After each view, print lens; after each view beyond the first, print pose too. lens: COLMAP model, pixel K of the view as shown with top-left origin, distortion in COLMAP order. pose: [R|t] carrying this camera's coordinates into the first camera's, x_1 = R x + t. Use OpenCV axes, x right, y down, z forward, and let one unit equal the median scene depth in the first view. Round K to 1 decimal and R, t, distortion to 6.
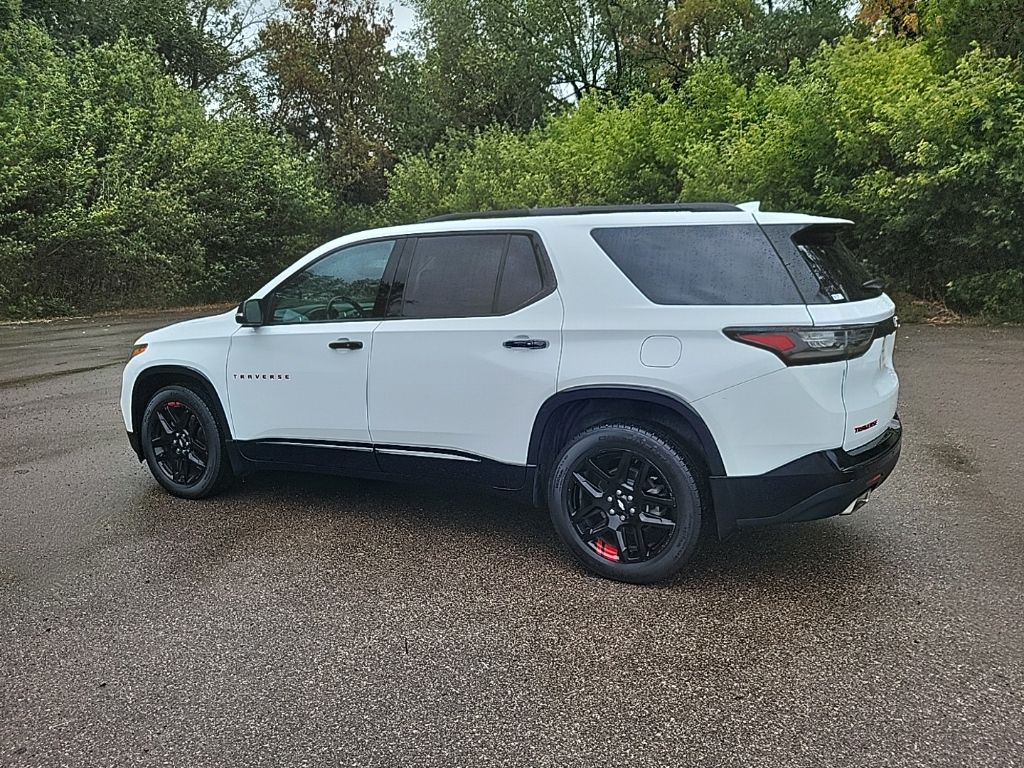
lens RADIAL K [[816.5, 0, 512.0], [0, 816.5, 384.0], [0, 0, 1]] dist [0.034060, -0.006613]
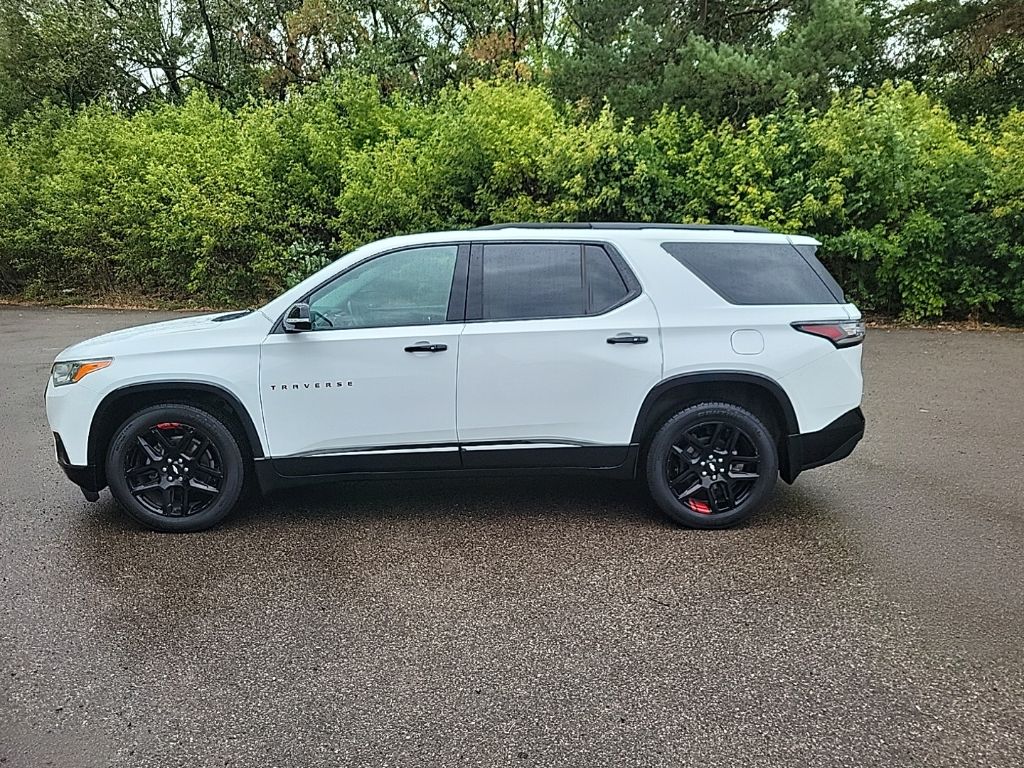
lens RADIAL K [[791.1, 0, 512.0], [0, 791.1, 384.0], [0, 0, 1]] dist [0.025430, -0.000181]
pose [[0.850327, -0.058565, 0.522986, -0.716438], [0.059882, 0.998102, 0.014406, -0.012689], [-0.522836, 0.019067, 0.852220, 0.127924]]
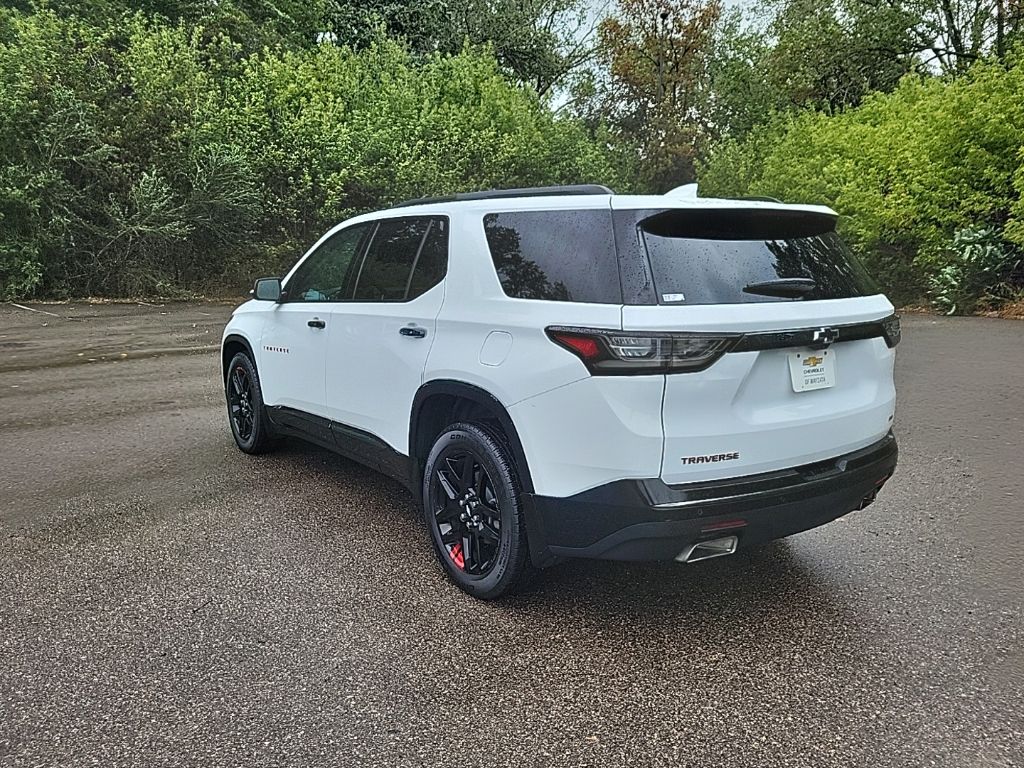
lens RADIAL K [[816.5, 0, 512.0], [0, 816.5, 384.0], [0, 0, 1]] dist [0.034060, -0.006613]
pose [[0.910275, 0.089485, -0.404218, 0.522947], [-0.085367, 0.995949, 0.028241, -0.025494], [0.405108, 0.008799, 0.914227, 0.159064]]
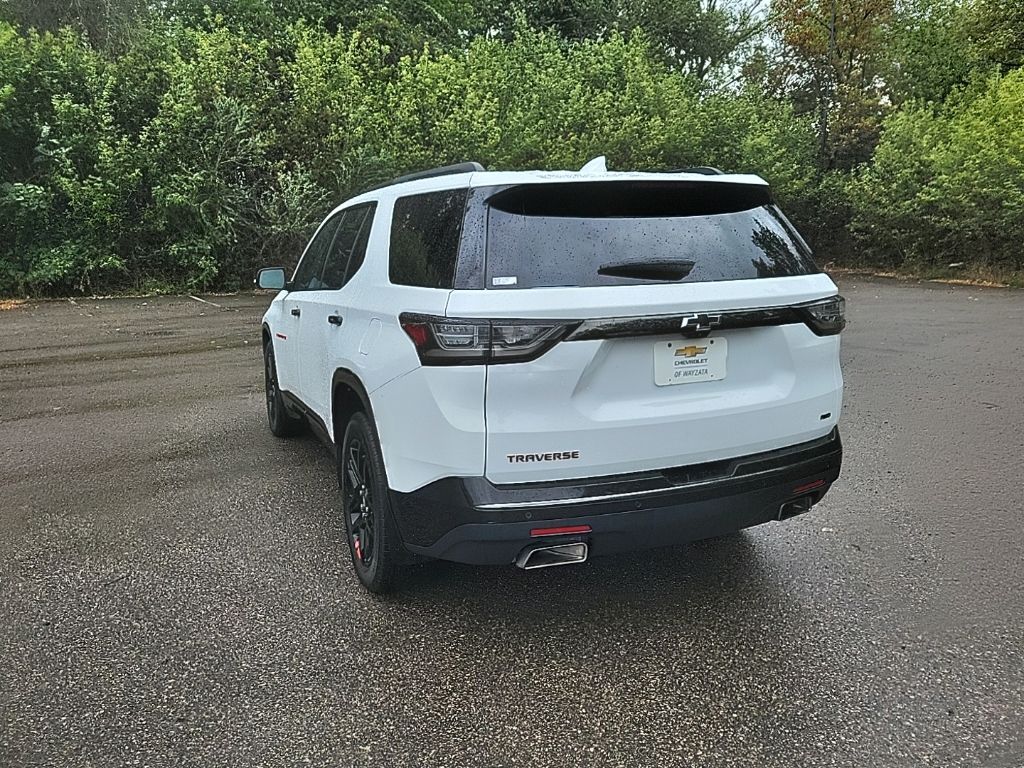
lens RADIAL K [[804.6, 0, 512.0], [0, 804.6, 384.0], [0, 0, 1]] dist [0.028973, 0.002829]
pose [[0.798815, 0.108490, -0.591714, 0.757936], [-0.087826, 0.994097, 0.063701, -0.052734], [0.595132, 0.001083, 0.803628, 0.357361]]
